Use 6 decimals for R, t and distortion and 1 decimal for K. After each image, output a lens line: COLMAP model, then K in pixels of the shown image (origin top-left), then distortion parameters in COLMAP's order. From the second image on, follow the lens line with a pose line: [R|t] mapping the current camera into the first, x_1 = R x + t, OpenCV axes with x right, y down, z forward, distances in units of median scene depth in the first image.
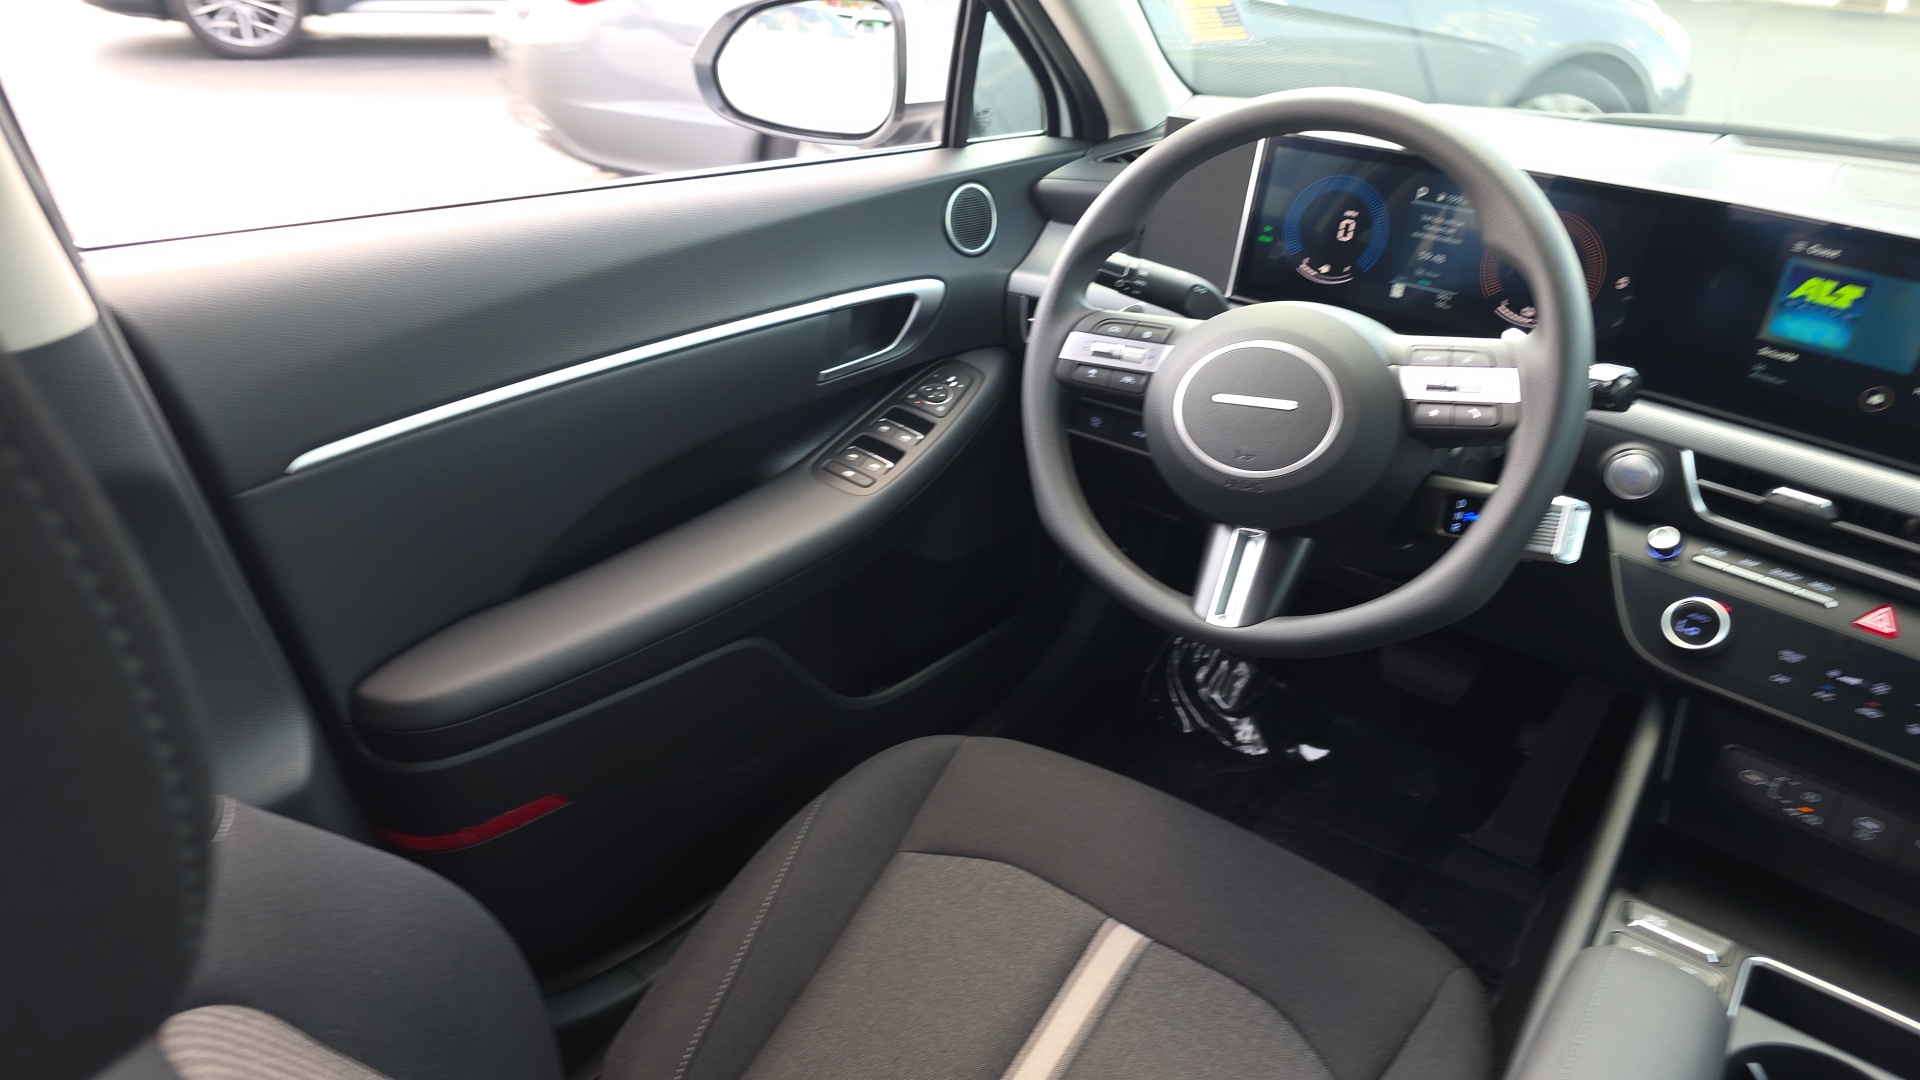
lens RADIAL K [[1313.9, 0, 960.2], [0, 1313.9, 549.9], [0, 0, 1]] dist [0.052459, -0.058725]
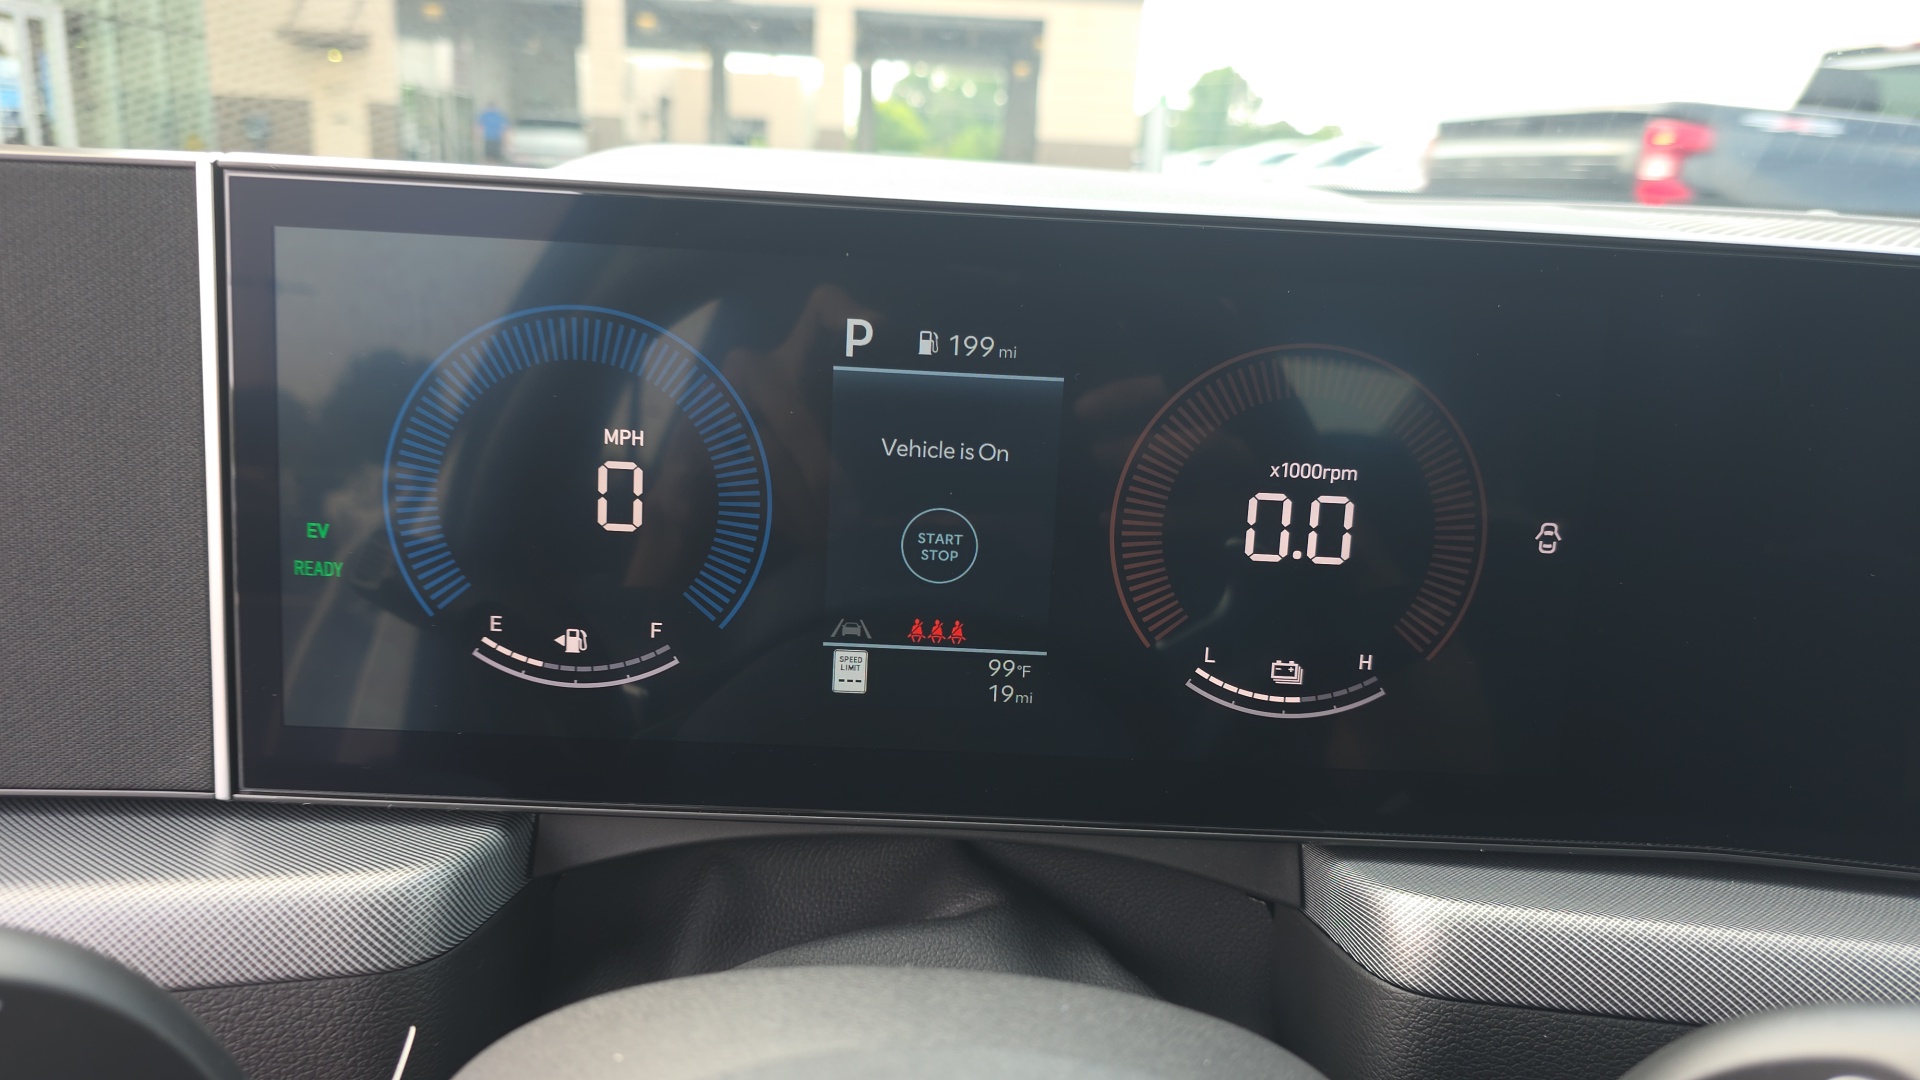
lens RADIAL K [[1313.9, 0, 960.2], [0, 1313.9, 549.9], [0, 0, 1]] dist [0.052459, -0.058725]
pose [[0.784346, -0.185227, 0.592024, 0.211523], [0.272337, 0.960307, -0.060355, -0.226163], [-0.557345, 0.208569, 0.803657, 0.858504]]
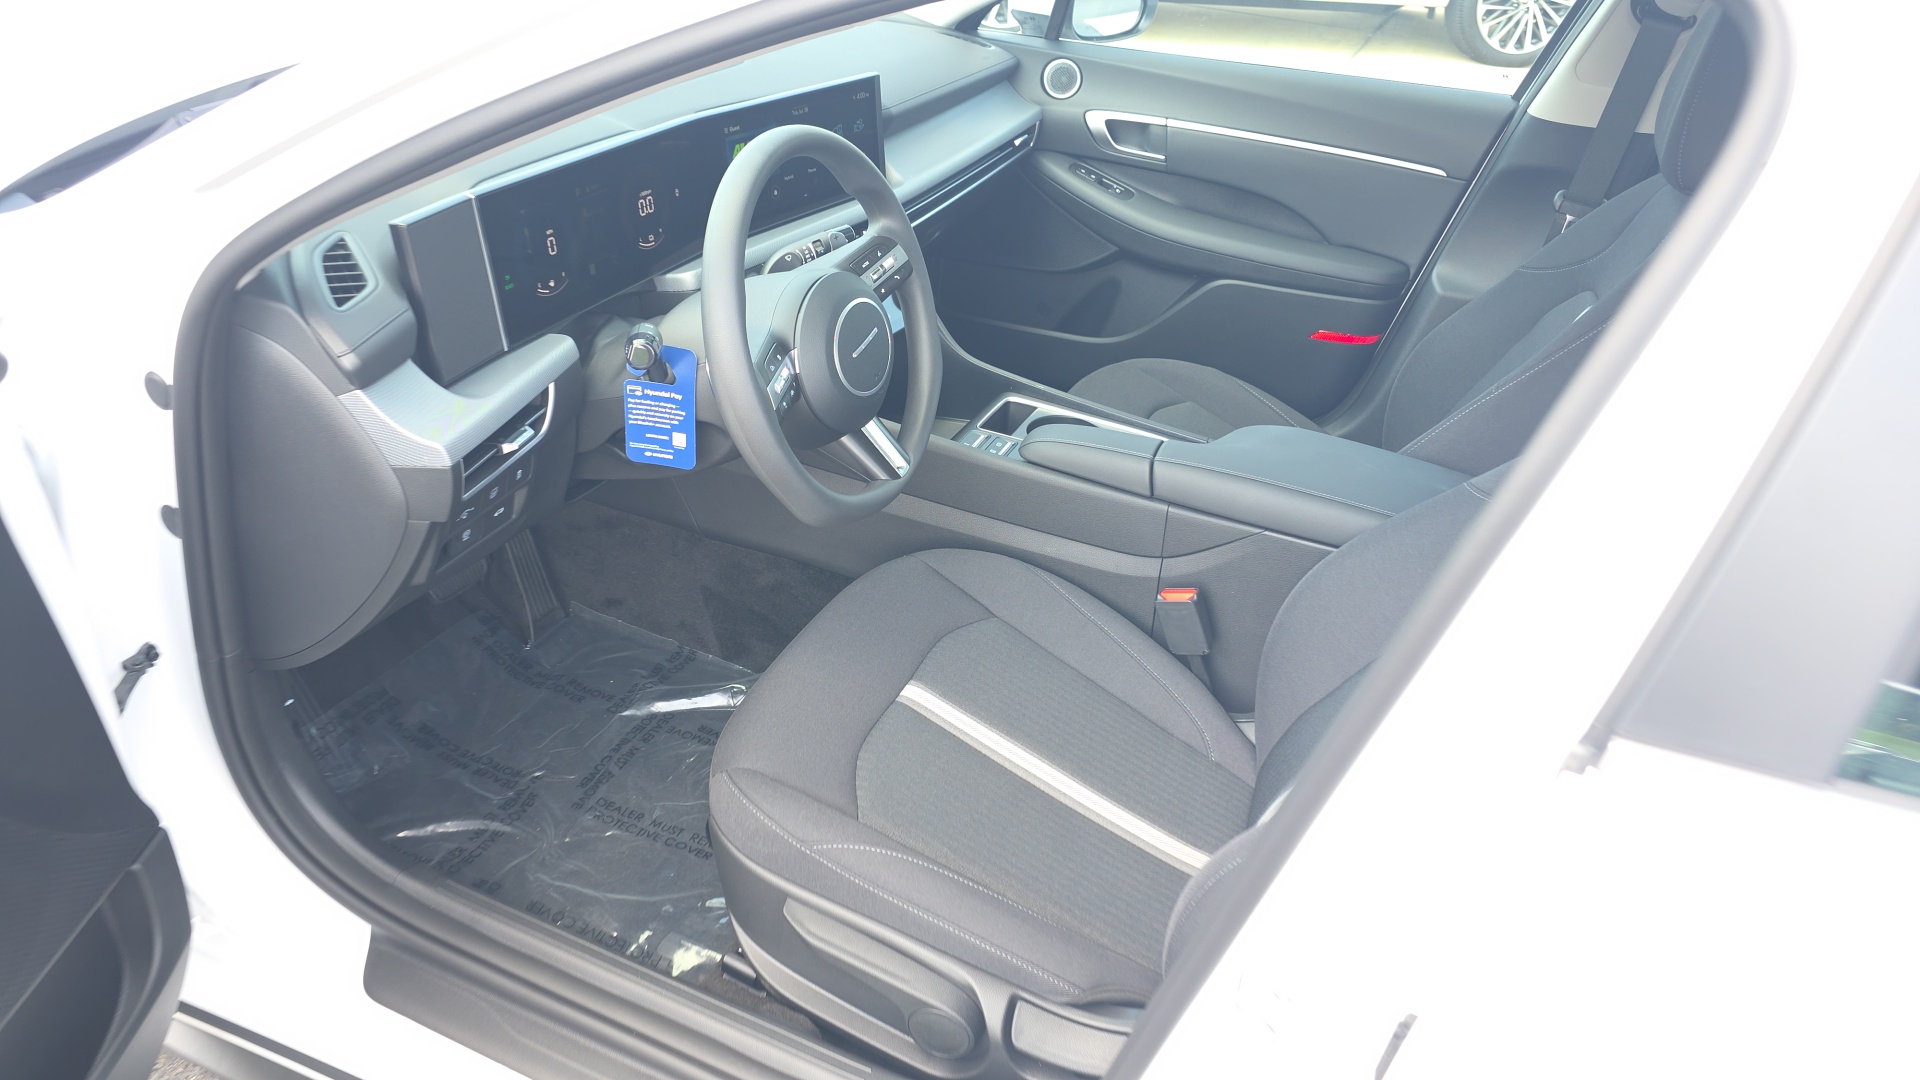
lens RADIAL K [[1302.6, 0, 961.2], [0, 1302.6, 503.4], [0, 0, 1]] dist [0.055747, -0.053092]
pose [[-0.241887, -0.552734, 0.797481, -0.976887], [0.347794, 0.717887, 0.603058, -0.753888], [-0.905831, 0.423231, 0.018590, 0.865769]]
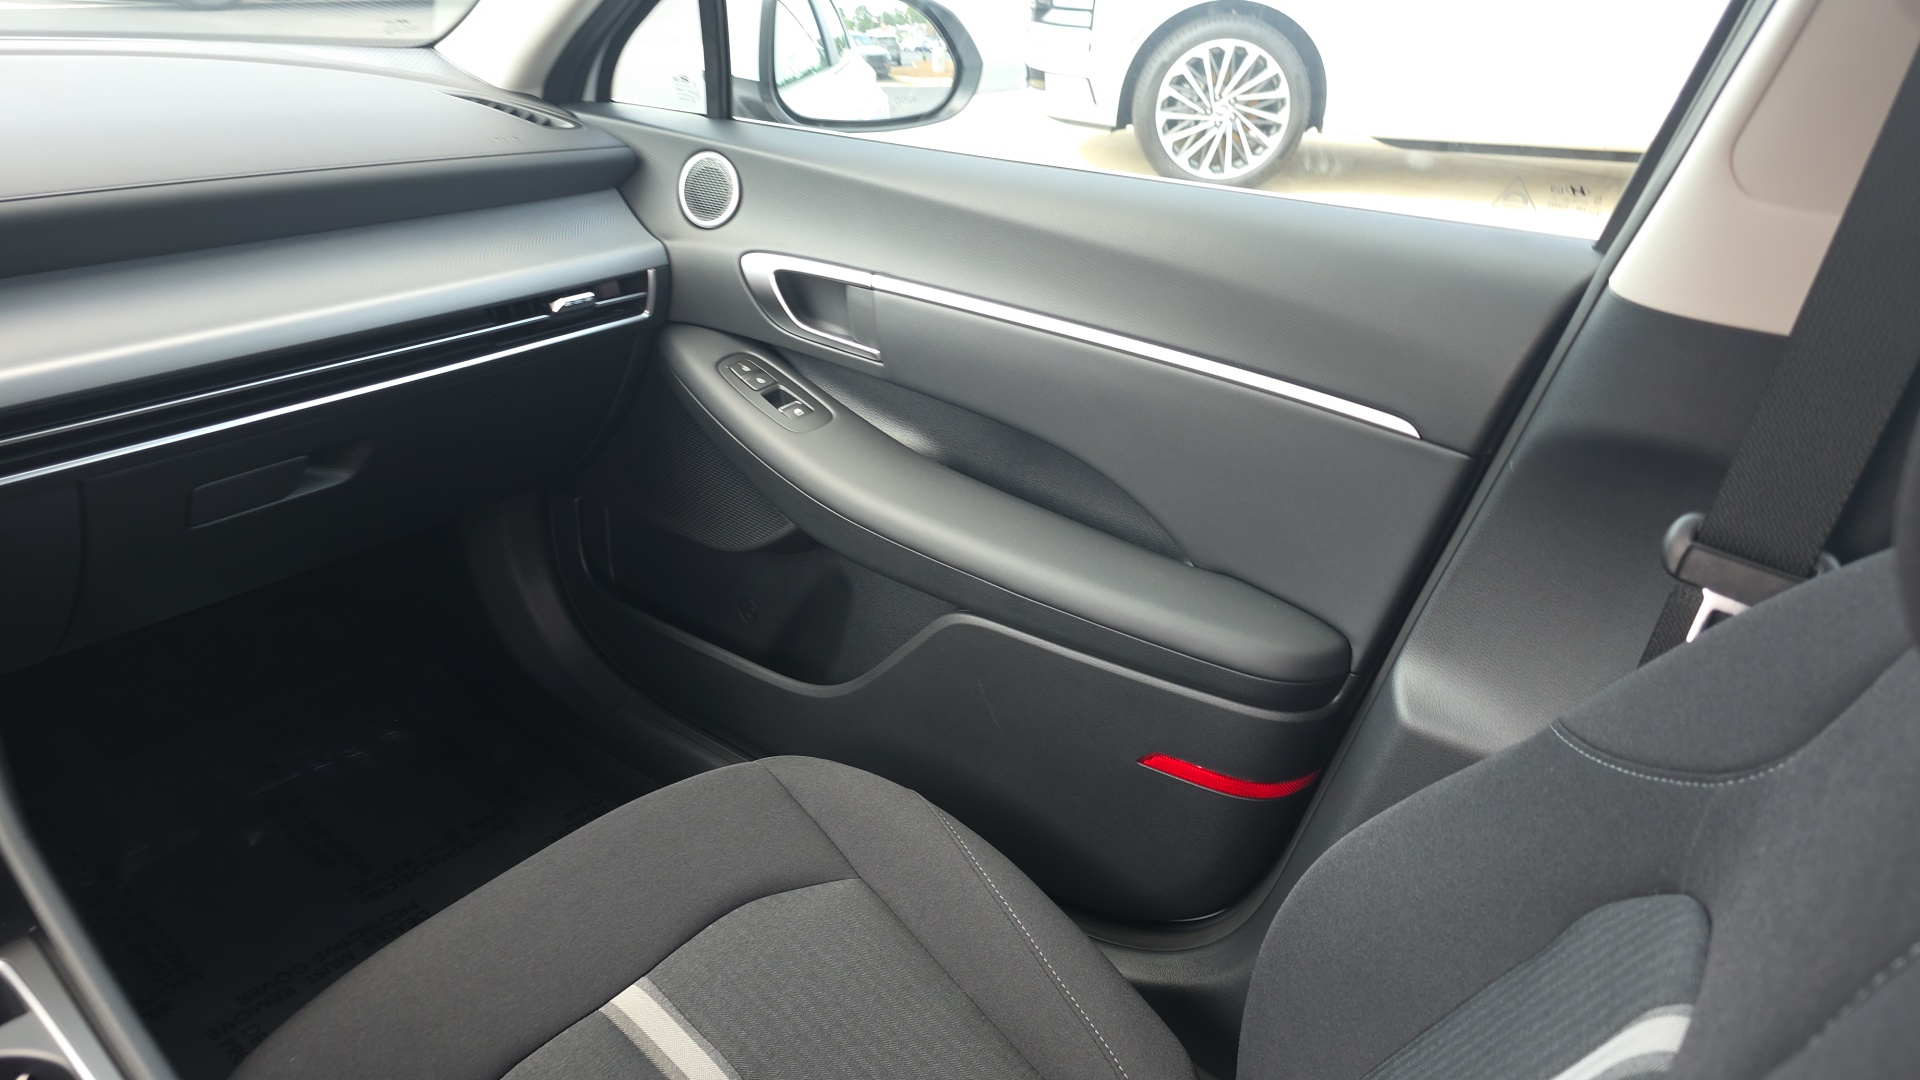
lens RADIAL K [[1285.9, 0, 1000.1], [0, 1285.9, 538.3], [0, 0, 1]] dist [0.026297, -0.056561]
pose [[-0.006880, -0.485130, 0.874415, 0.095183], [0.392665, 0.802888, 0.448536, 0.014527], [-0.919656, 0.346438, 0.184970, 0.068902]]
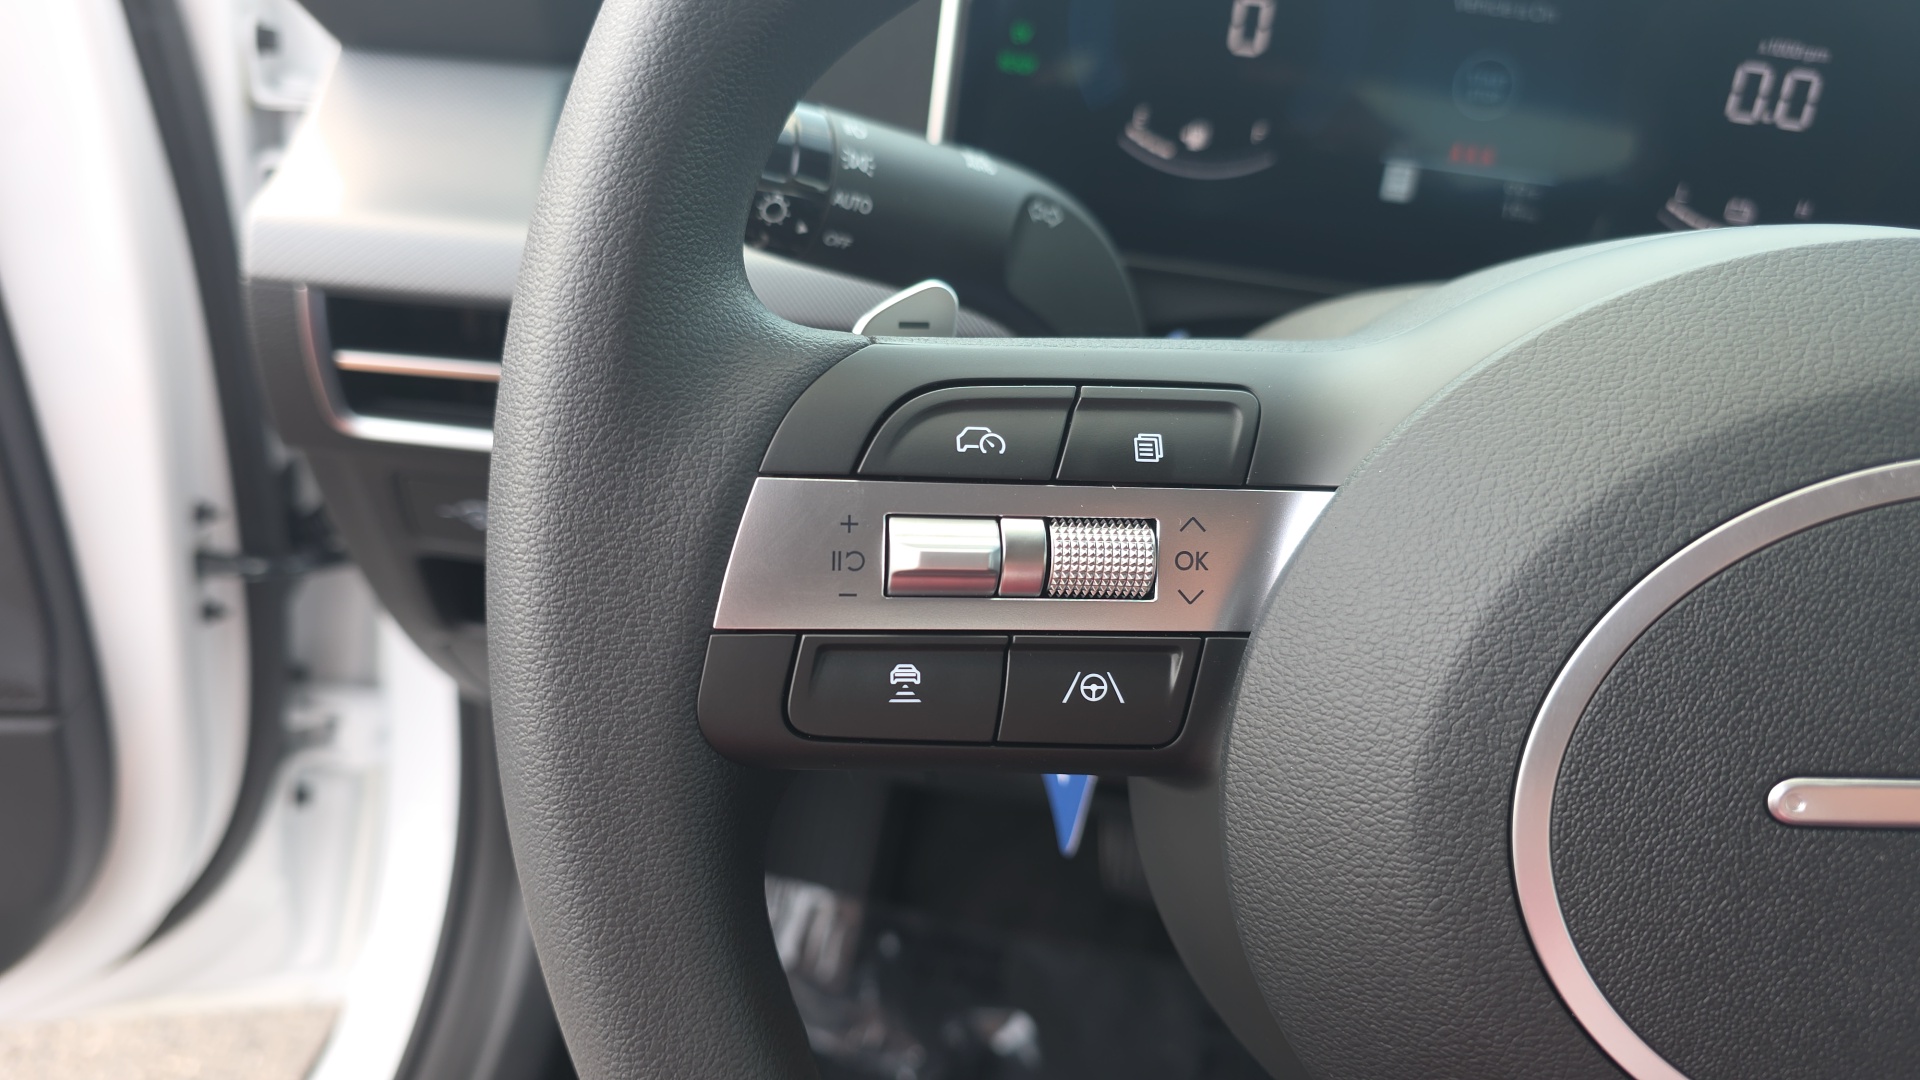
lens RADIAL K [[1361.3, 0, 958.9], [0, 1361.3, 547.6], [0, 0, 1]] dist [0.010853, -0.049406]
pose [[0.856192, -0.192135, 0.479603, 0.017488], [0.173275, 0.981303, 0.083790, -0.168607], [-0.486735, 0.011363, 0.873476, 0.825181]]
